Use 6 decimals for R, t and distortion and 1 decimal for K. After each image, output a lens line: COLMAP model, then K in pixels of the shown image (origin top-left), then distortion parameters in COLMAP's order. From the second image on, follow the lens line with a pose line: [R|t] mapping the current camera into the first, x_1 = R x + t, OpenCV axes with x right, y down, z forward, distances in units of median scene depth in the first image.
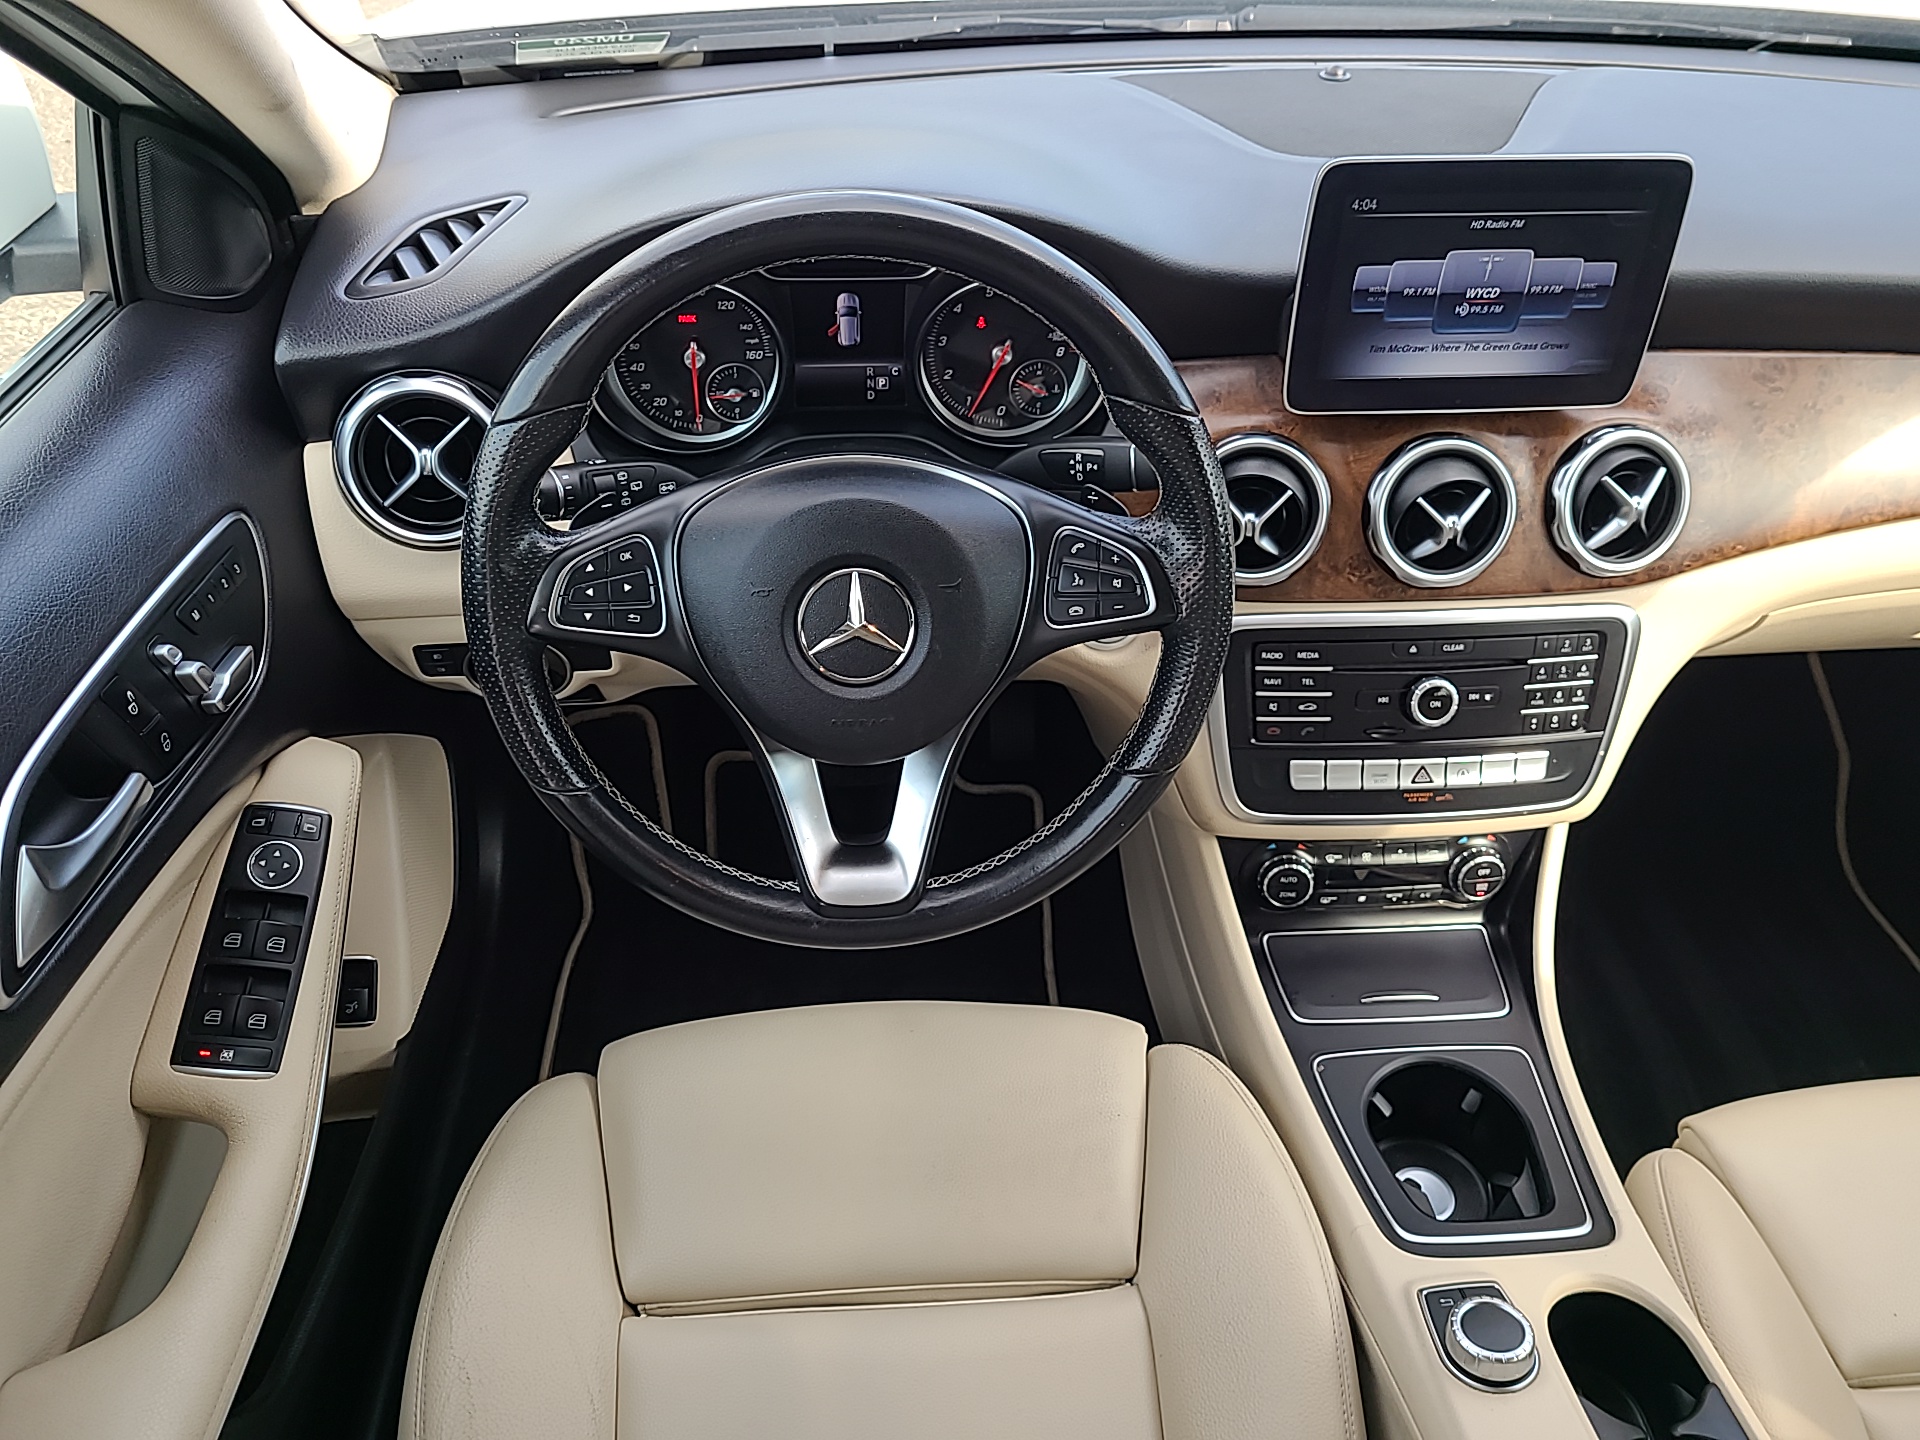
lens RADIAL K [[1515.1, 0, 942.0], [0, 1515.1, 712.3], [0, 0, 1]] dist [0.036790, 0.000883]
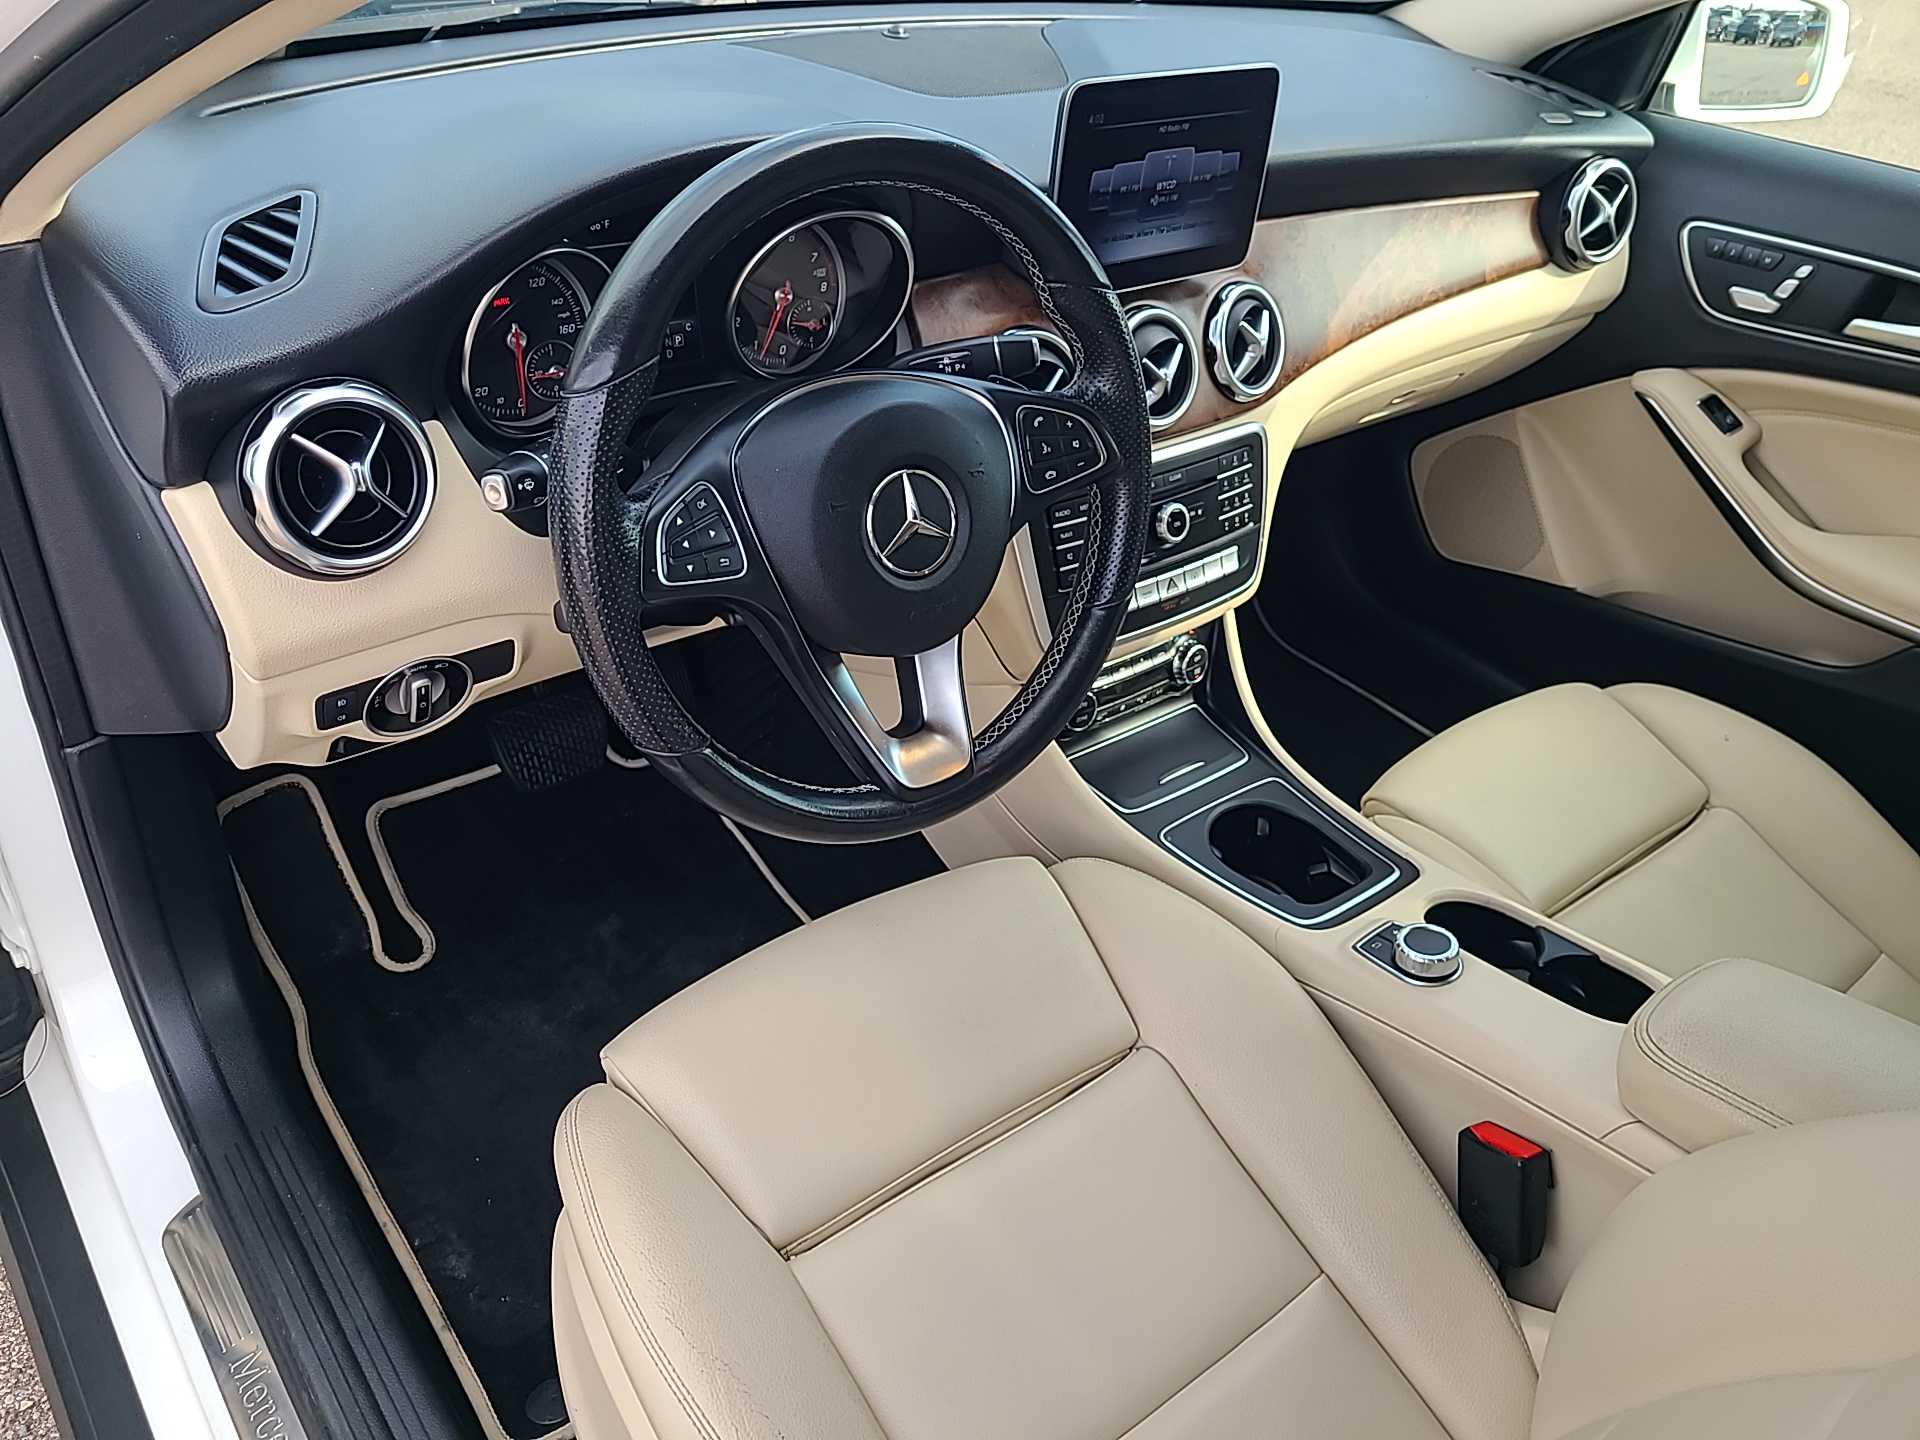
lens RADIAL K [[1478.6, 0, 953.5], [0, 1478.6, 696.8], [0, 0, 1]] dist [0.037000, -0.002733]
pose [[0.828207, -0.269205, 0.491530, -0.450252], [0.274040, 0.959599, 0.063815, 0.002843], [-0.488851, 0.081847, 0.868519, 0.051767]]
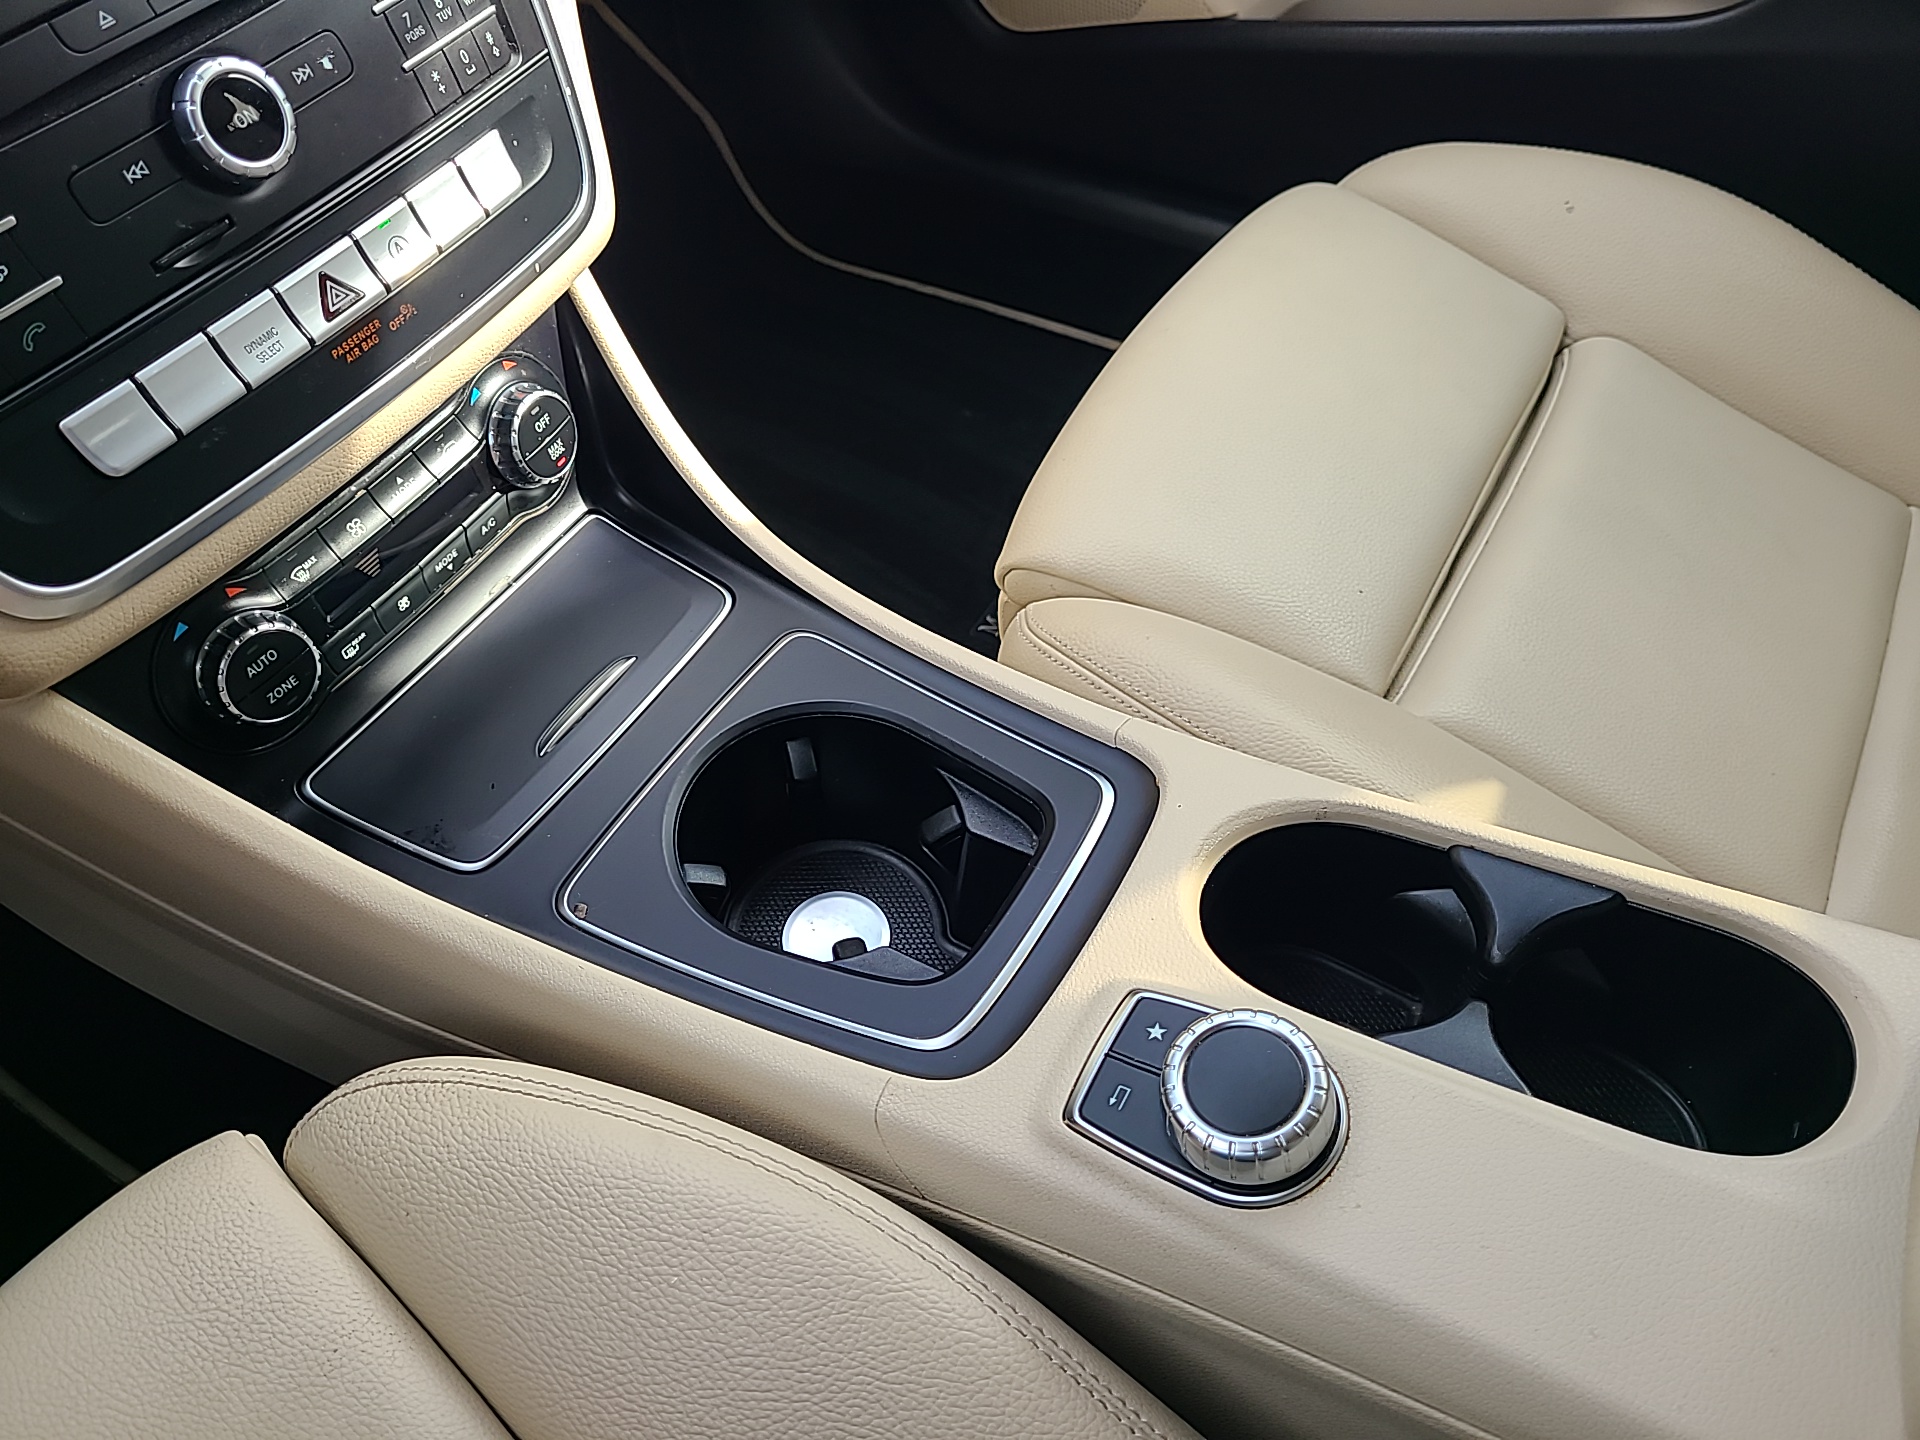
lens RADIAL K [[1515.1, 0, 942.0], [0, 1515.1, 712.3], [0, 0, 1]] dist [0.036790, 0.000883]
pose [[0.572862, -0.646349, 0.504045, 0.109825], [0.539302, 0.760316, 0.362039, 0.069909], [-0.617237, 0.064434, 0.784134, 0.544066]]
